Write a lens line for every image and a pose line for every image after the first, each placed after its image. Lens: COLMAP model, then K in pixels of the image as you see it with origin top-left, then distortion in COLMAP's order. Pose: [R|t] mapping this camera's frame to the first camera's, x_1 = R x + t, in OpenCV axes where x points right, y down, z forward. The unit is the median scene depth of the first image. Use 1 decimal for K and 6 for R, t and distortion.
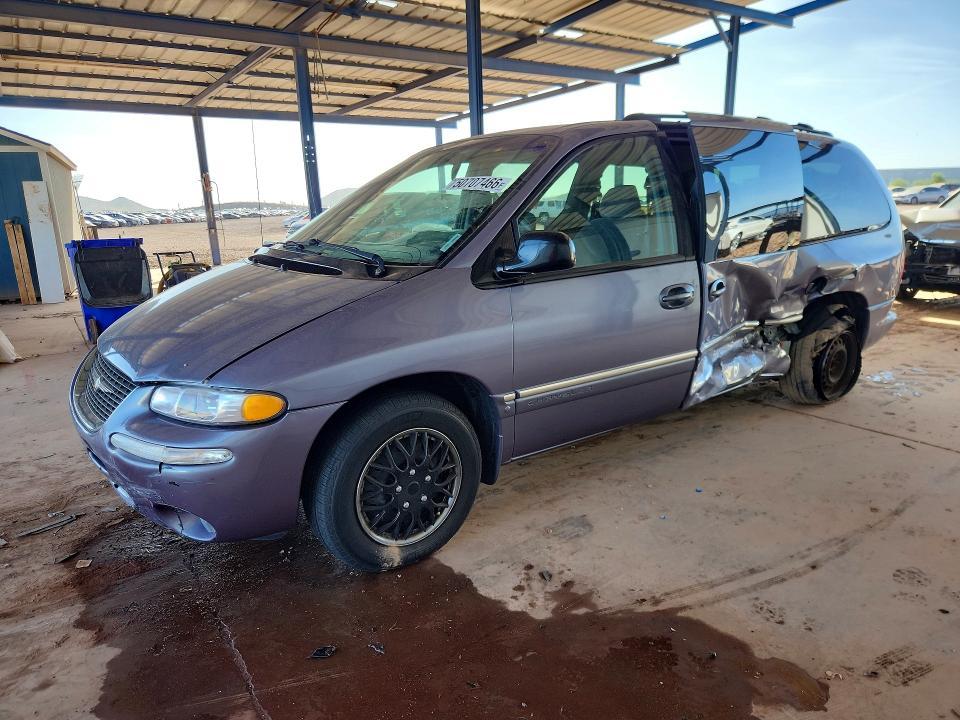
lens RADIAL K [[651.5, 0, 485.1], [0, 651.5, 357.9], [0, 0, 1]] dist [0.092698, -0.089004]
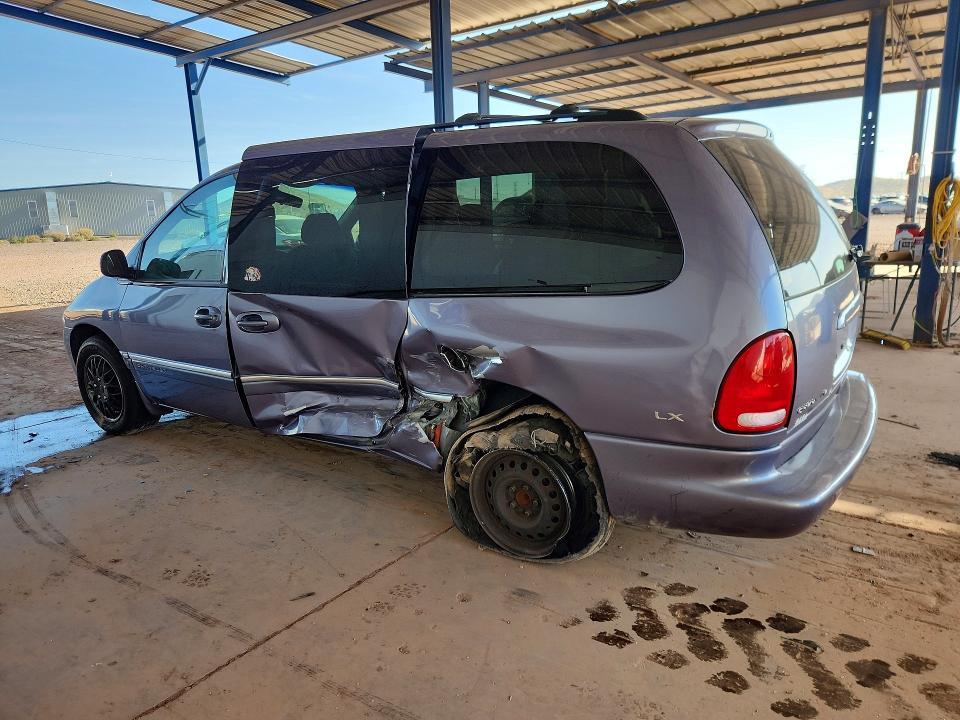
lens RADIAL K [[651.5, 0, 485.1], [0, 651.5, 357.9], [0, 0, 1]] dist [0.092698, -0.089004]
pose [[0.324591, 0.220528, -0.919787, 1.090436], [-0.191030, 0.967685, 0.164598, -0.220653], [0.926363, 0.122280, 0.356230, 0.767757]]
